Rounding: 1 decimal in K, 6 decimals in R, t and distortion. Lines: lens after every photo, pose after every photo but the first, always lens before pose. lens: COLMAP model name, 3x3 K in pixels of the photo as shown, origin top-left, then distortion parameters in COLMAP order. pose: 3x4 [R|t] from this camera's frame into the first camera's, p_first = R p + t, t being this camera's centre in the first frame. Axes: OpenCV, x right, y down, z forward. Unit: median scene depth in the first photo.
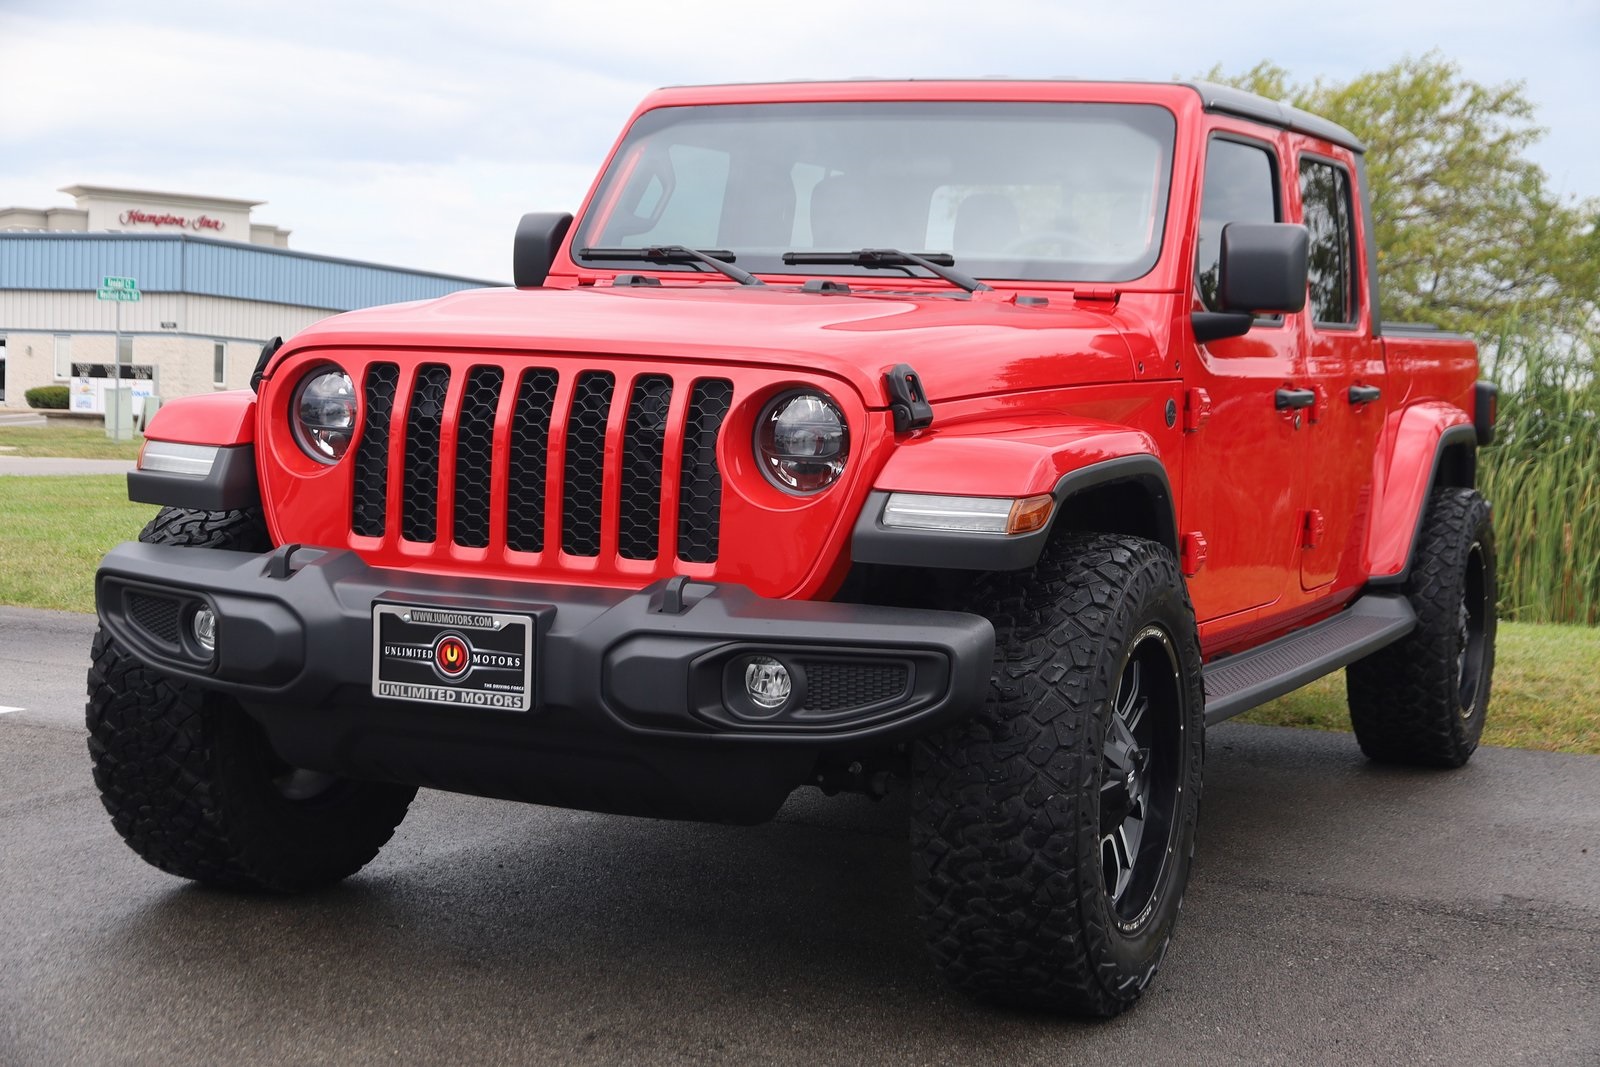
lens RADIAL K [[2480.8, 0, 794.8], [0, 2480.8, 528.4], [0, 0, 1]] dist [0.170520, 0.000000]
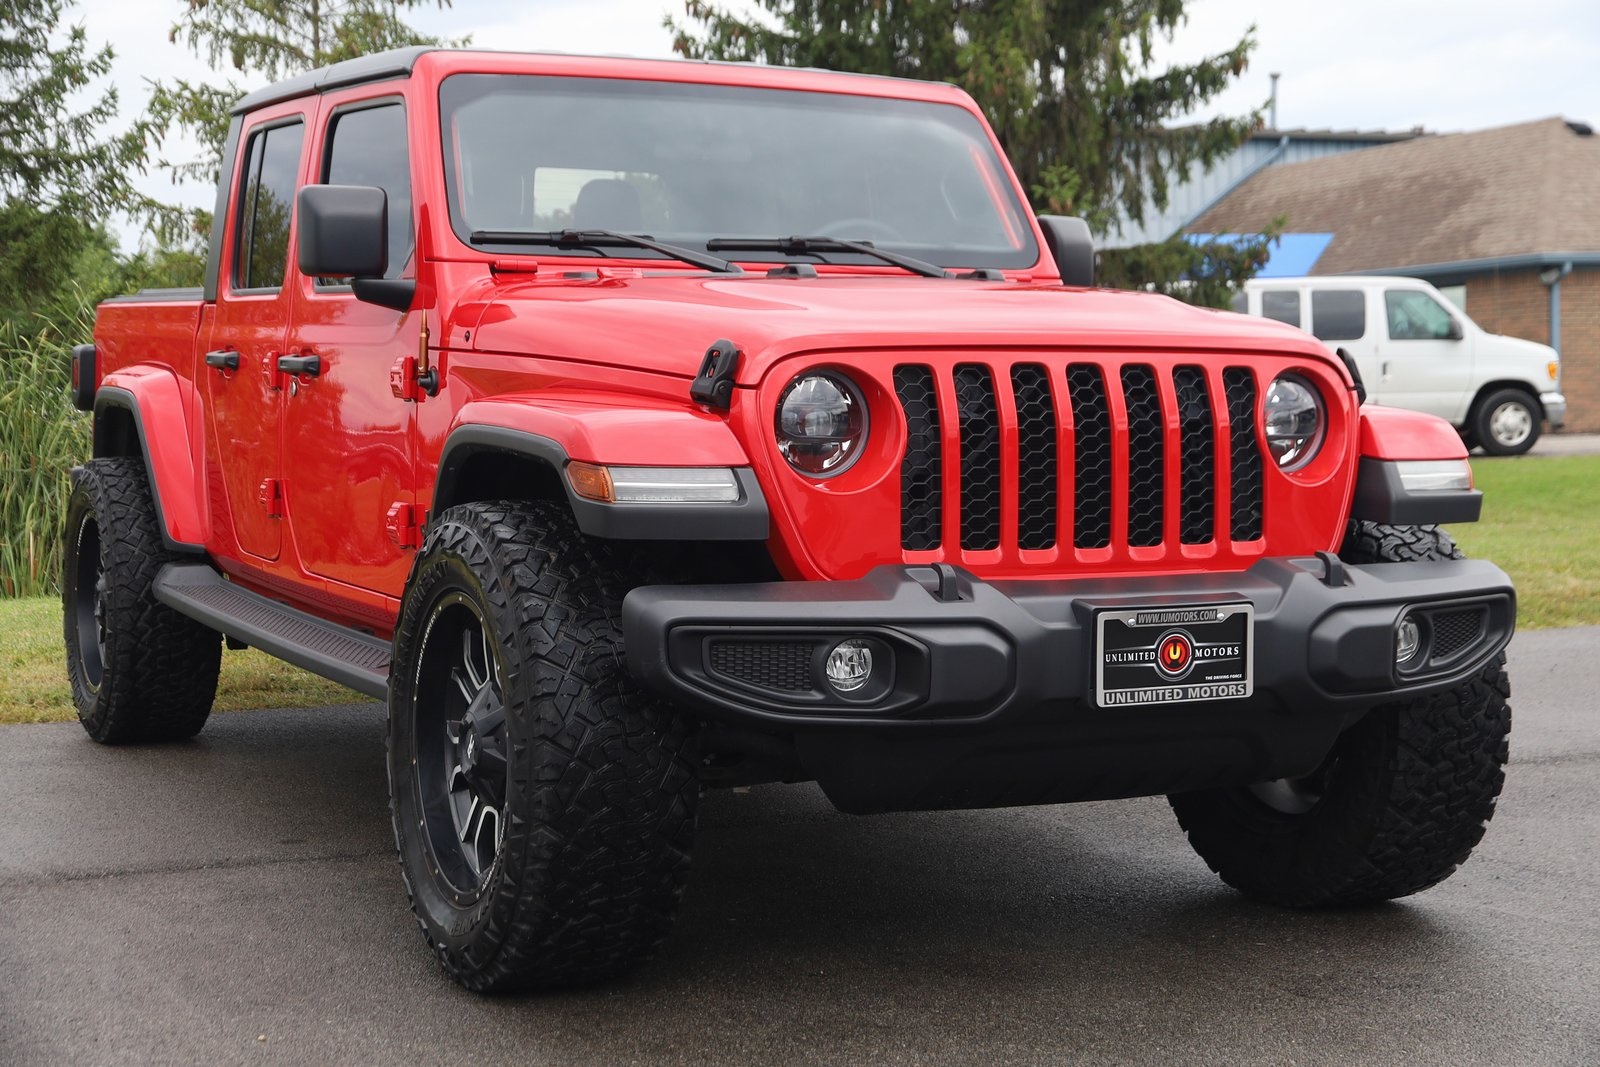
lens RADIAL K [[2480.8, 0, 797.9], [0, 2480.8, 533.8], [0, 0, 1]] dist [0.170520, 0.000000]
pose [[0.635747, -0.085447, 0.767154, -0.981342], [0.070832, 0.996119, 0.052251, -0.058804], [-0.768641, 0.021121, 0.639332, 0.469663]]
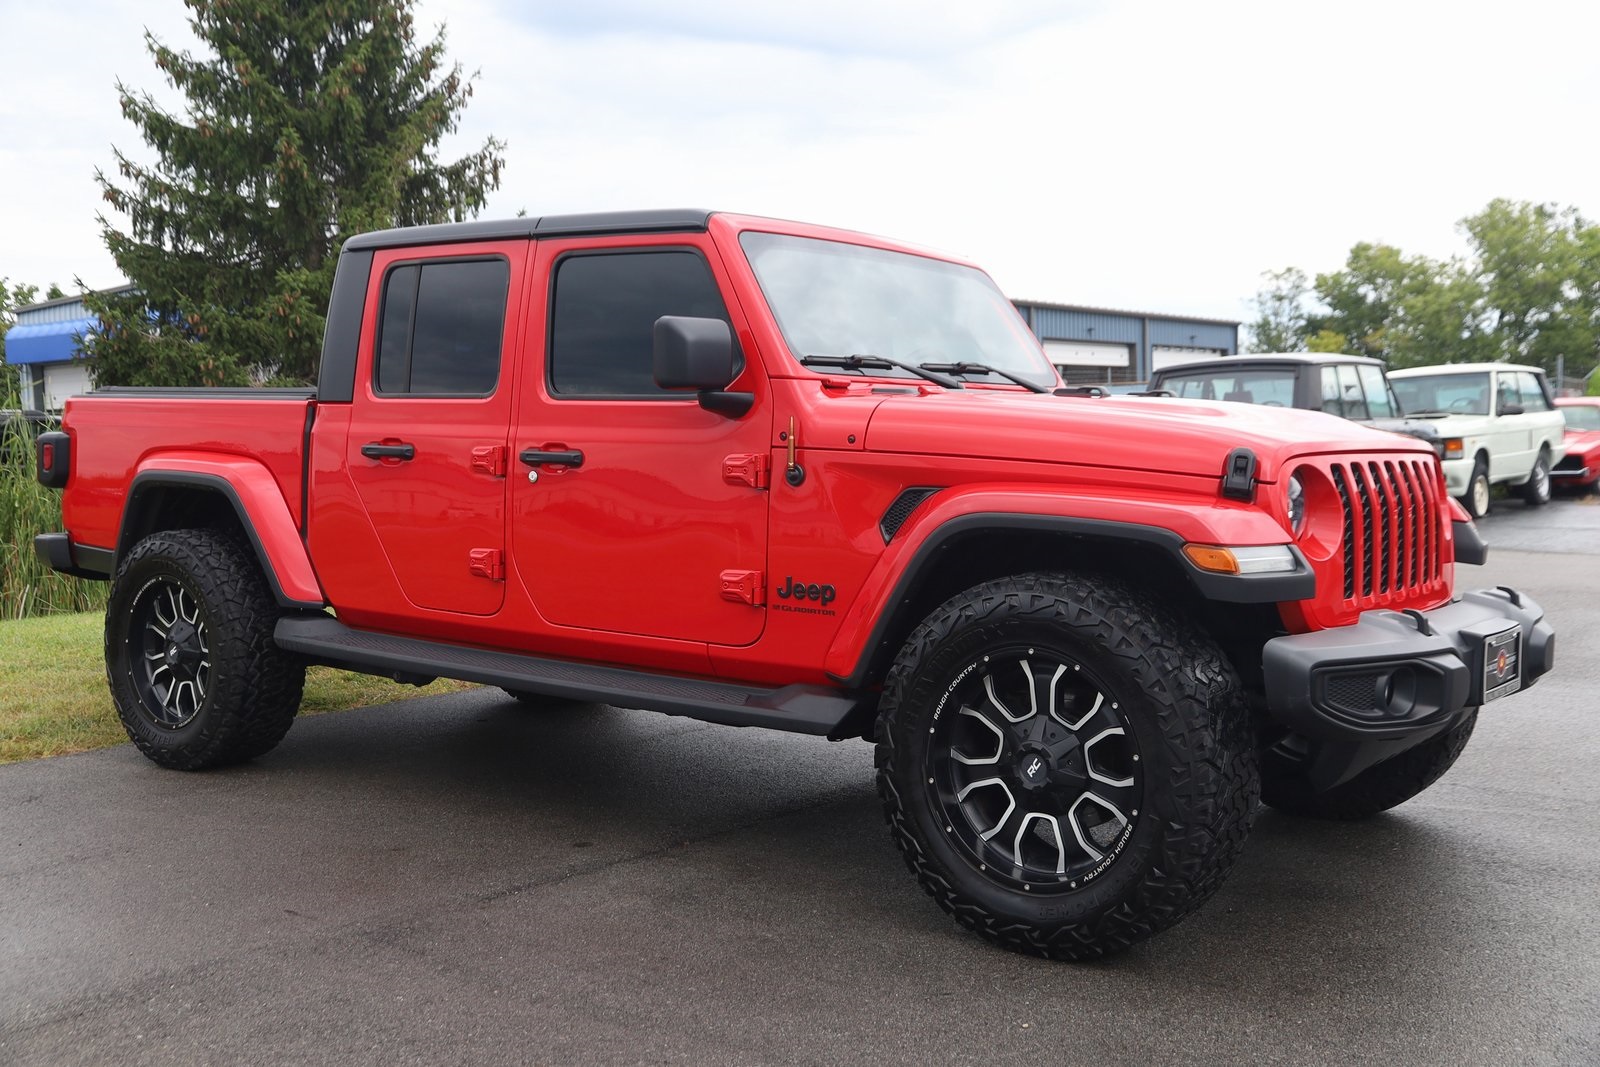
lens RADIAL K [[1621.3, 0, 782.3], [0, 1621.3, 511.3], [0, 0, 1]] dist [0.034280, 0.000000]
pose [[0.235950, -0.082596, 0.968249, -1.129201], [0.068846, 0.995298, 0.068126, -0.127989], [-0.969323, 0.050586, 0.240527, 1.155229]]
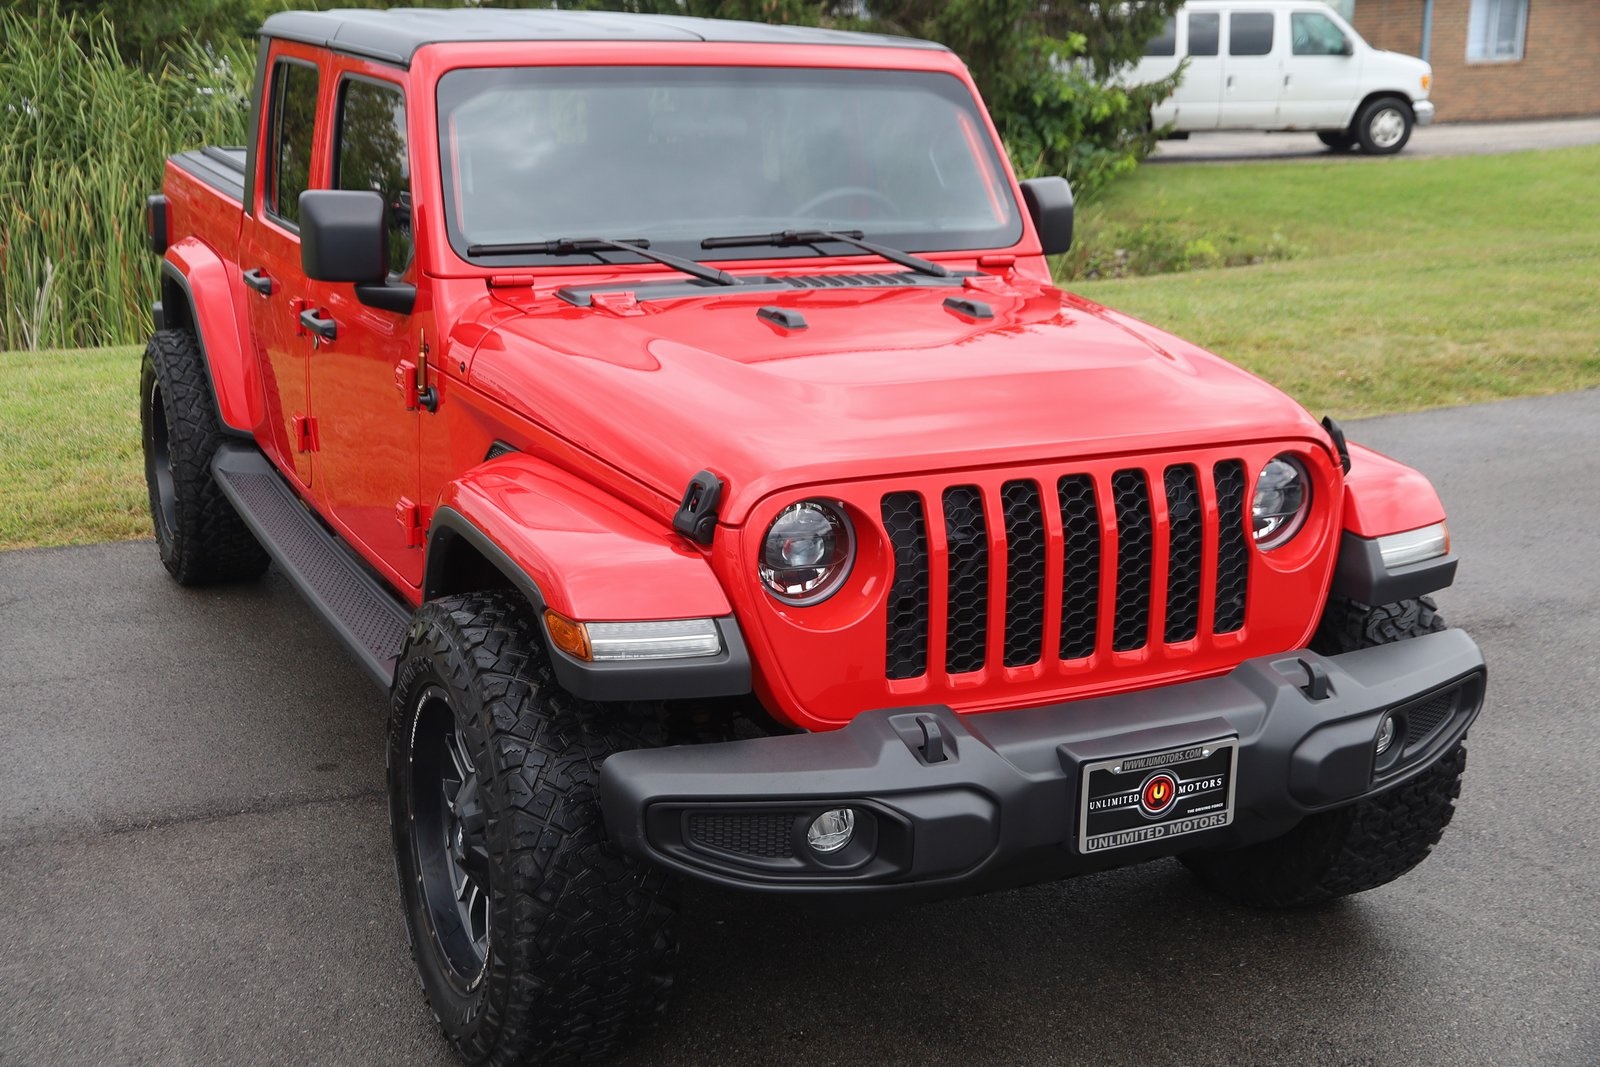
lens RADIAL K [[1912.5, 0, 778.6], [0, 1912.5, 534.4], [0, 0, 1]] dist [0.096565, 0.000000]
pose [[0.645160, -0.226482, 0.729708, -0.760767], [0.061673, 0.967377, 0.245721, -0.243096], [-0.761554, -0.113526, 0.638081, 0.628326]]
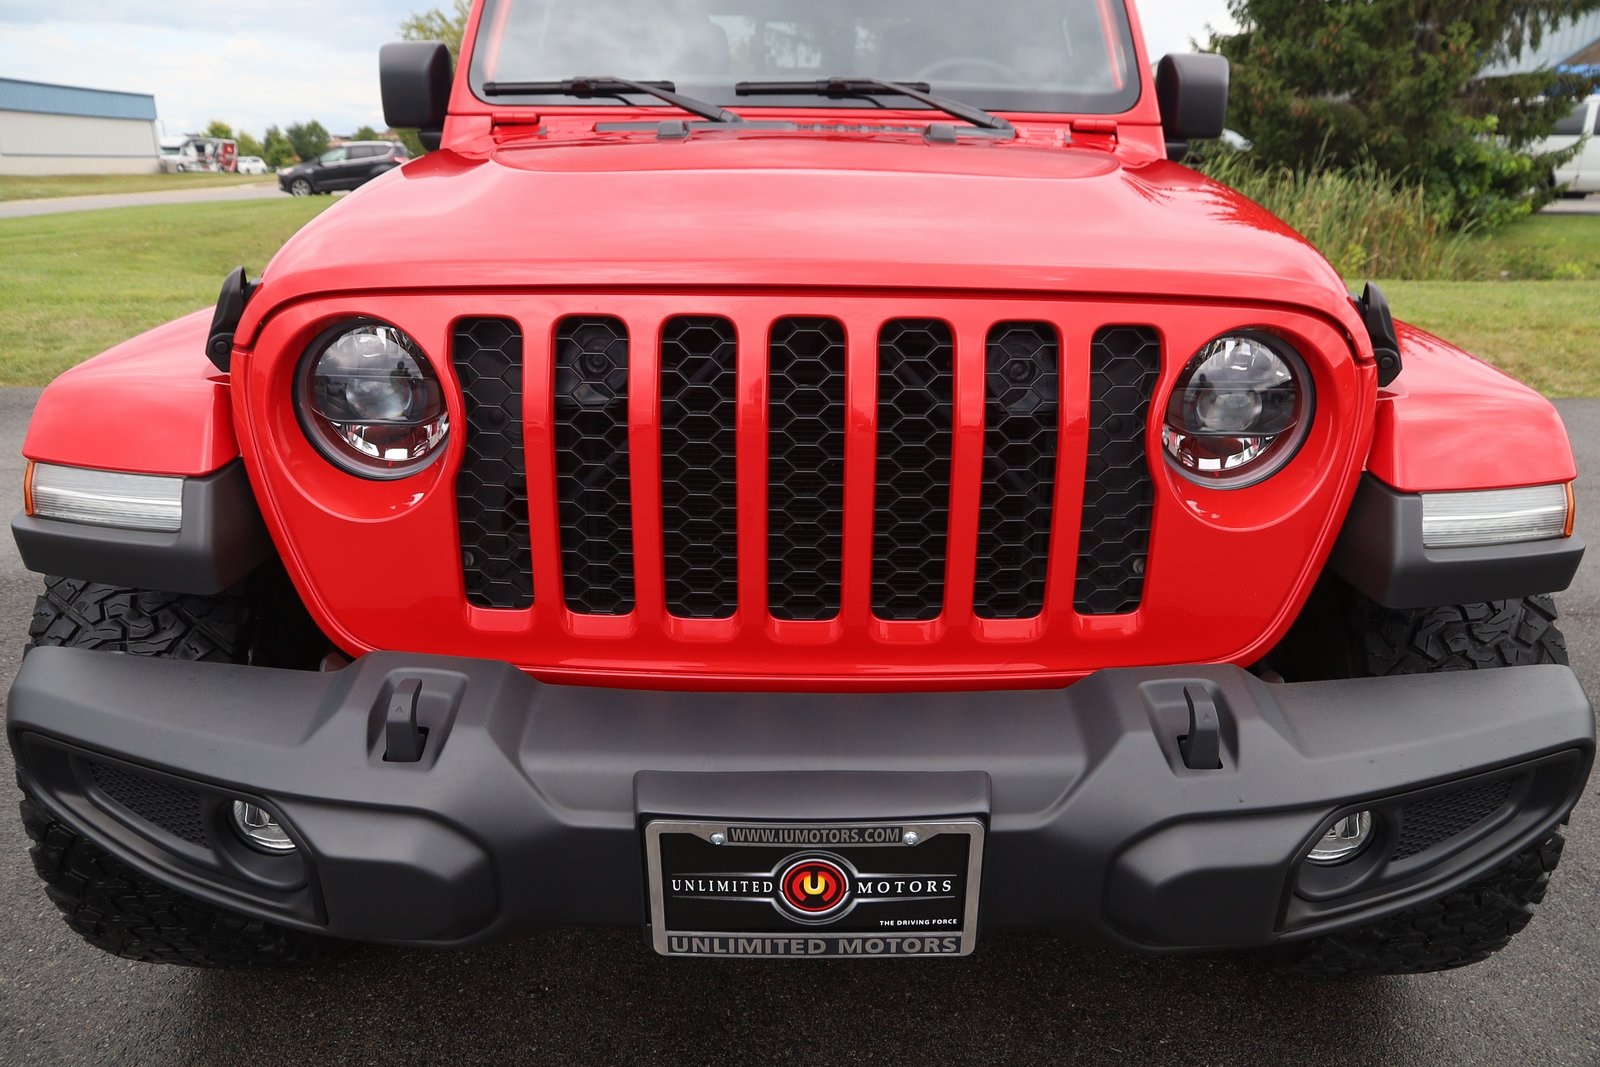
lens RADIAL K [[1083.1, 0, 802.9], [0, 1083.1, 513.9], [0, 0, 1]] dist [-0.087875, 0.052760]
pose [[0.907437, -0.170316, 0.384123, -0.215318], [0.052846, 0.953170, 0.297784, -0.099596], [-0.416852, -0.249921, 0.873942, 0.798999]]
